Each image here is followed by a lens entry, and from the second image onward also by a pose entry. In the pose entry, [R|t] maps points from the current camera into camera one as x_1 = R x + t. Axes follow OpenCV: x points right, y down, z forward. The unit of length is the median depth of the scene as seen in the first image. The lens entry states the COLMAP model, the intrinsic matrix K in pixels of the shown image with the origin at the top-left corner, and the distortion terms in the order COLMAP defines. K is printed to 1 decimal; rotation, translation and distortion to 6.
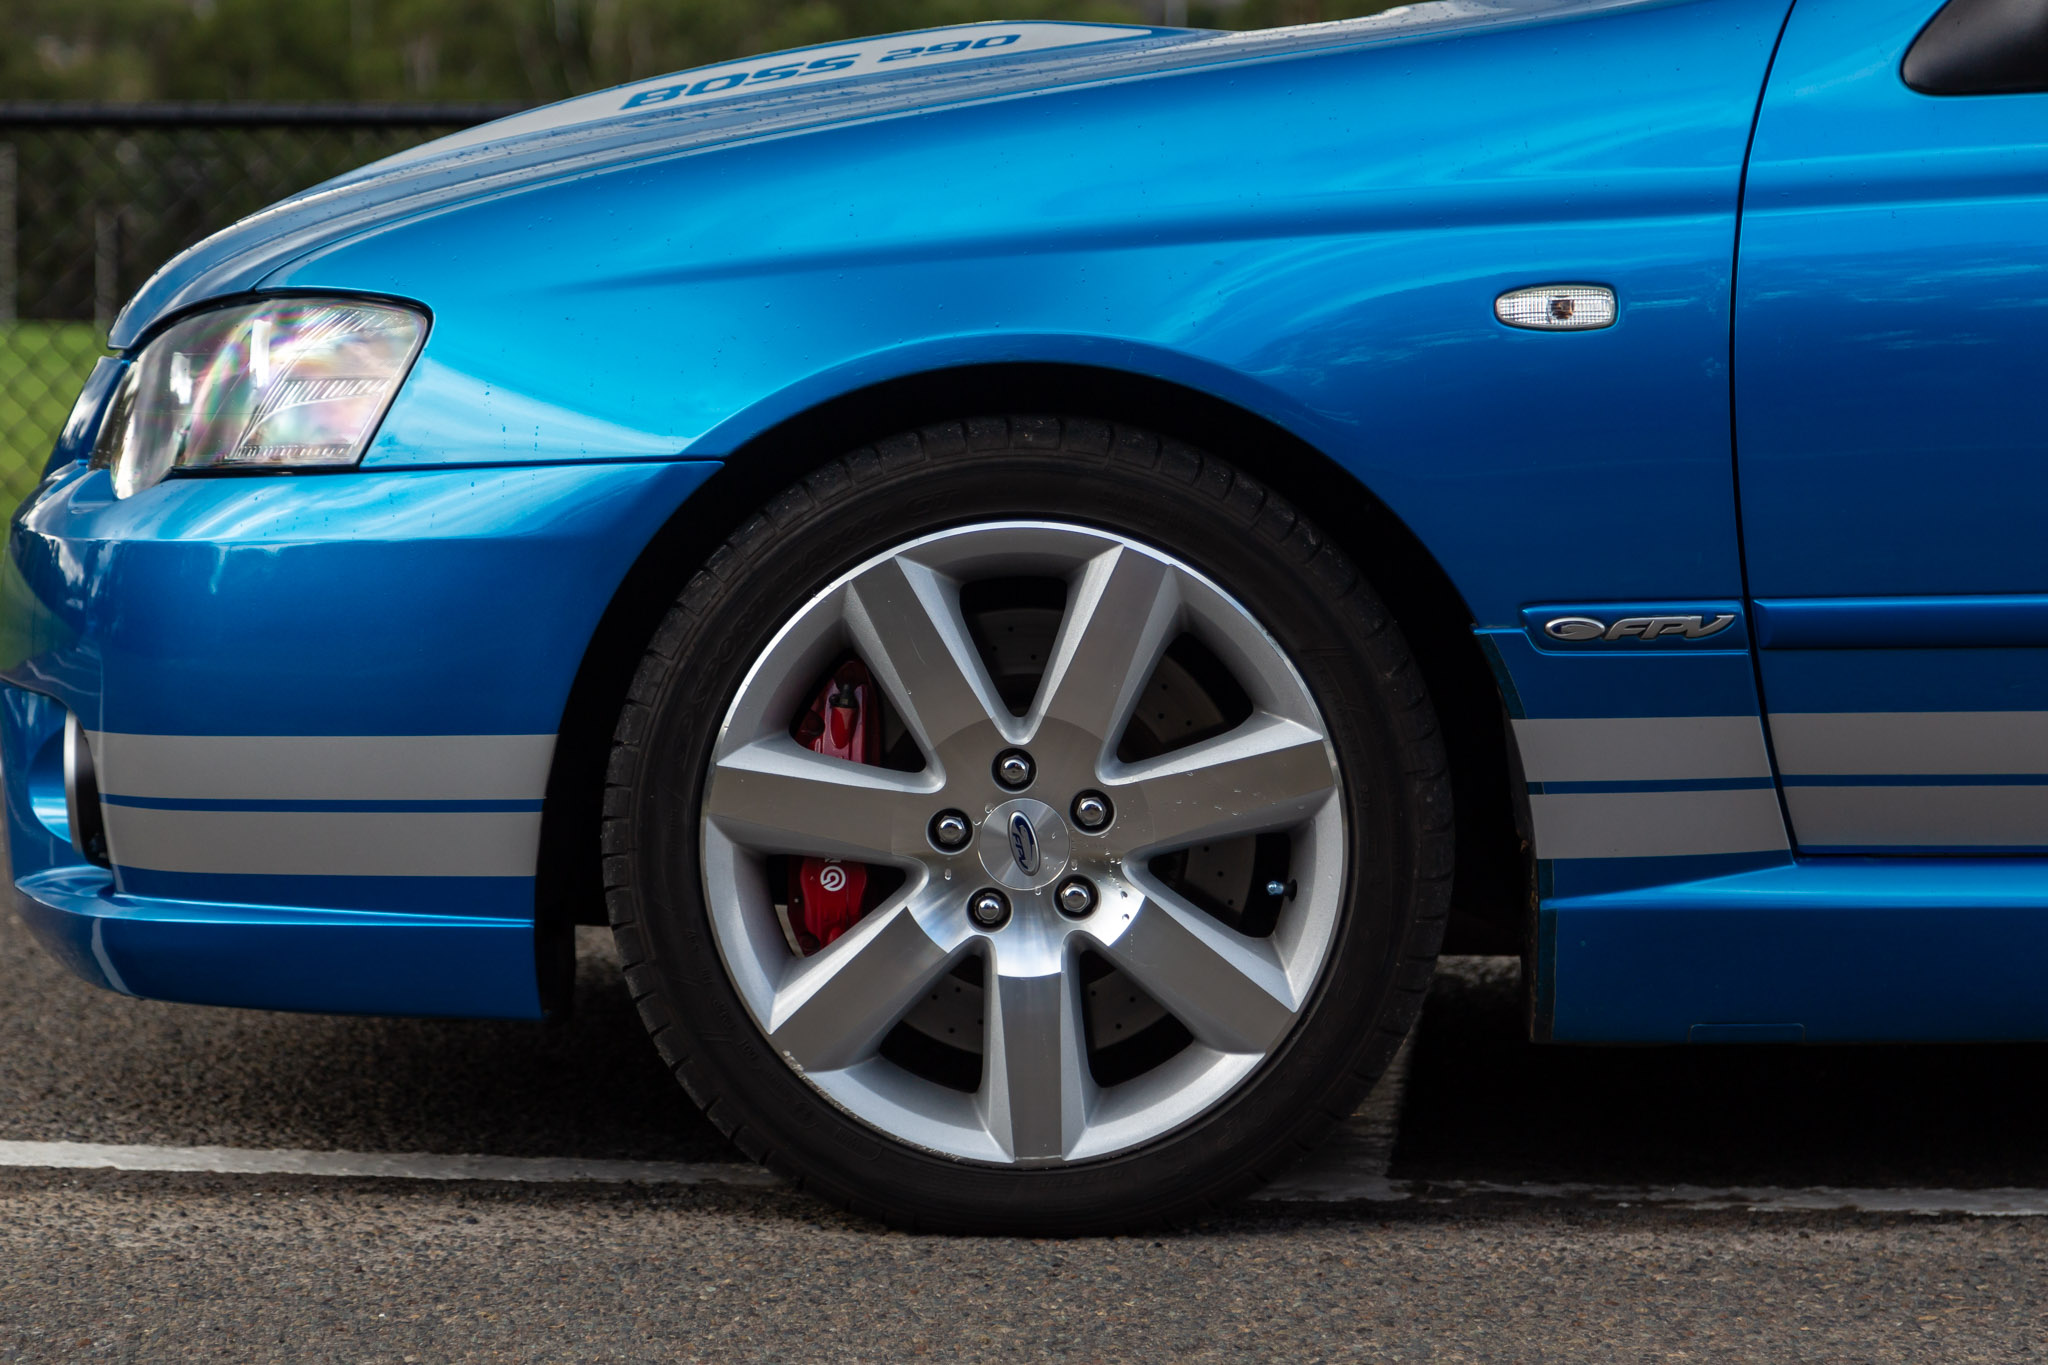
lens RADIAL K [[5142.5, 0, 1026.6], [0, 5142.5, 690.5], [0, 0, 1]] dist [0.073147, 0.000000]
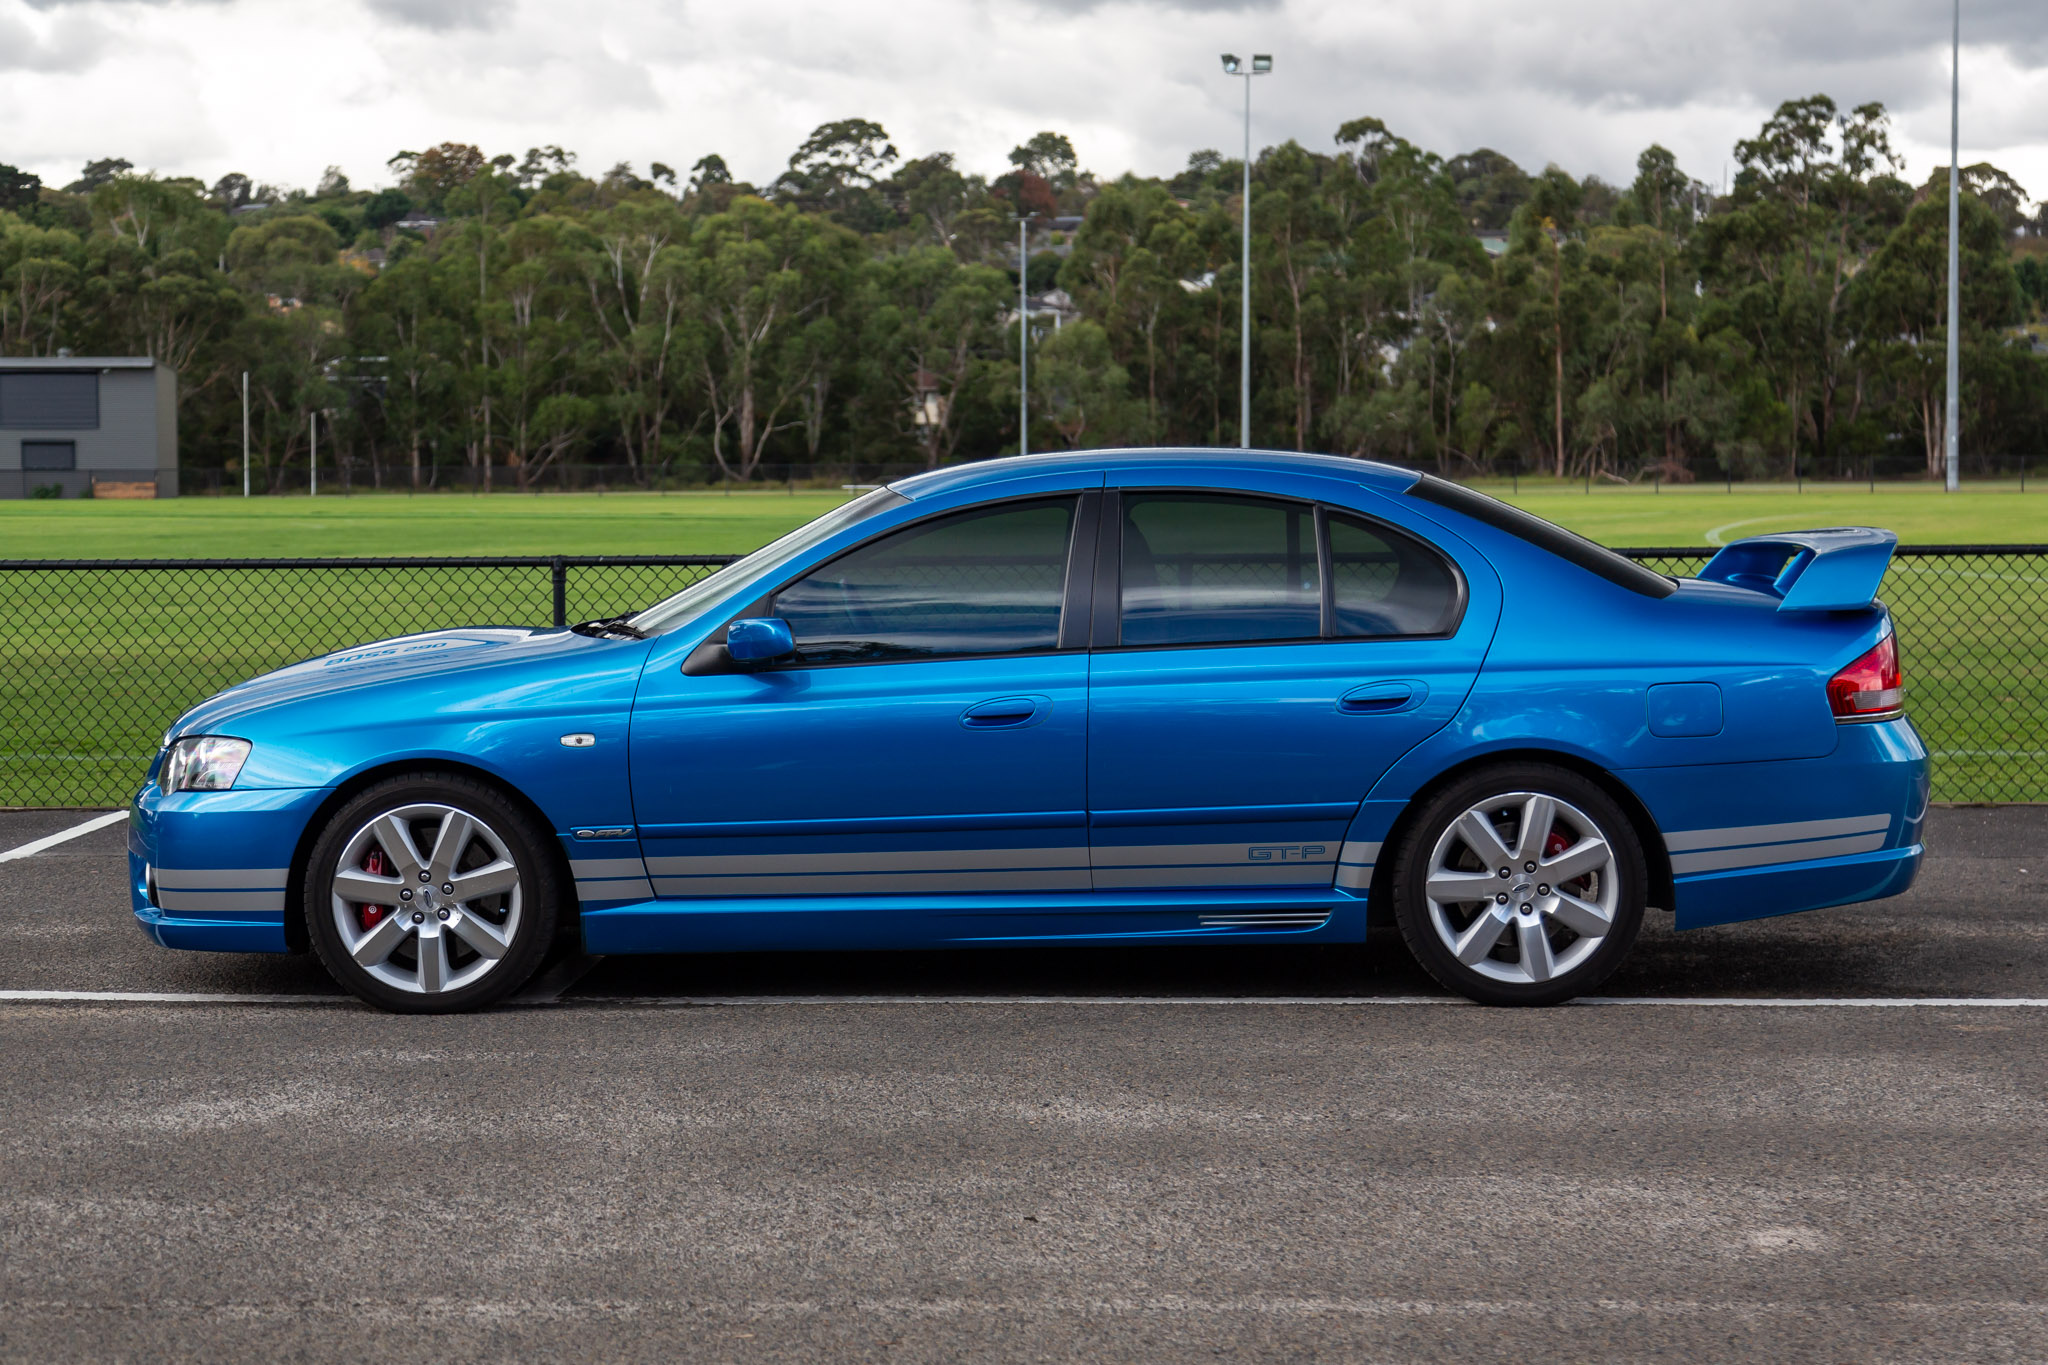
lens RADIAL K [[3567.9, 0, 1020.5], [0, 3567.9, 671.9], [0, 0, 1]] dist [0.059165, 0.000000]
pose [[0.999785, -0.013994, 0.015288, 0.354987], [0.014185, 0.999822, -0.012461, -0.084397], [-0.015111, 0.012676, 0.999805, -1.360322]]
